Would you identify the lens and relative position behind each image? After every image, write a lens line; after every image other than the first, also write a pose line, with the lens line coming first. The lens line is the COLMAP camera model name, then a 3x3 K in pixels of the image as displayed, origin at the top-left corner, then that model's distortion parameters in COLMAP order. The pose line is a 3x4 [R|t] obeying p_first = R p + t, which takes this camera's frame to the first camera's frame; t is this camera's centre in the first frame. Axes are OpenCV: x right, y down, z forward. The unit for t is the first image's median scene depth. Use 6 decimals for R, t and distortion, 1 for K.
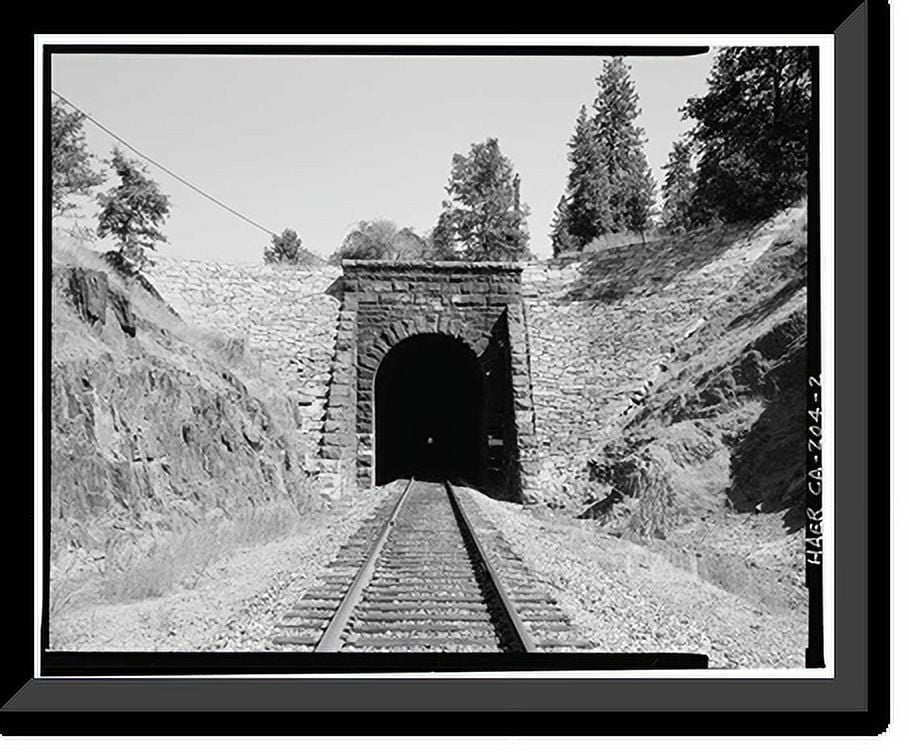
lens RADIAL K [[5646.1, 0, 454.0], [0, 5646.1, 376.0], [0, 0, 1]] dist [0.243516, 6.077160]
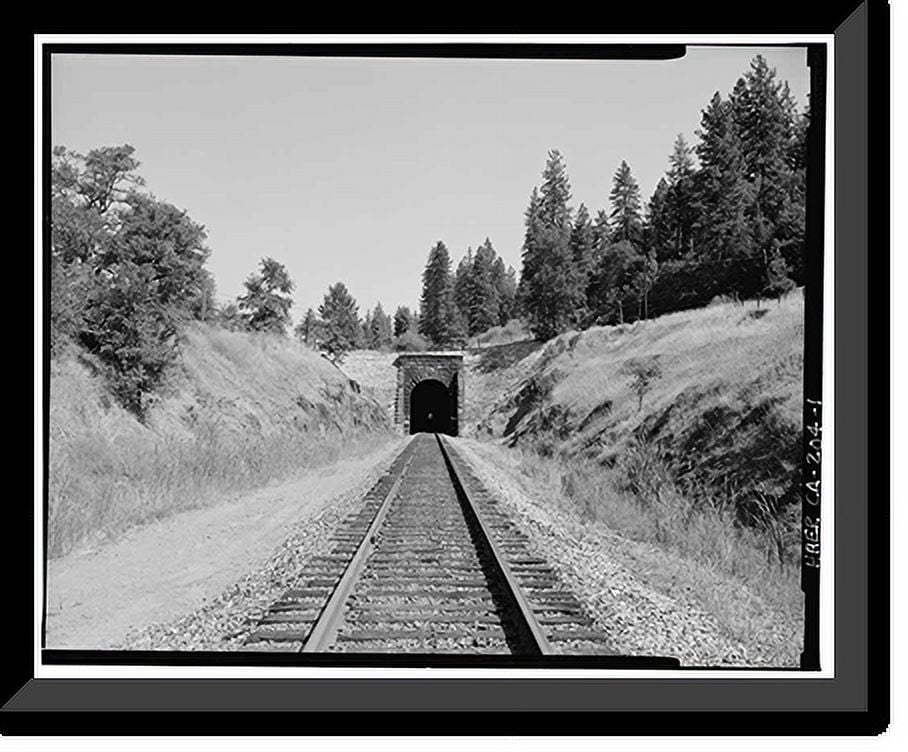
lens RADIAL K [[5646.1, 0, 454.0], [0, 5646.1, 376.0], [0, 0, 1]] dist [0.243516, 6.077160]
pose [[1.000000, 0.000327, 0.000066, 0.007462], [-0.000328, 0.999991, 0.004217, -0.021165], [-0.000064, -0.004217, 0.999991, -1.788950]]
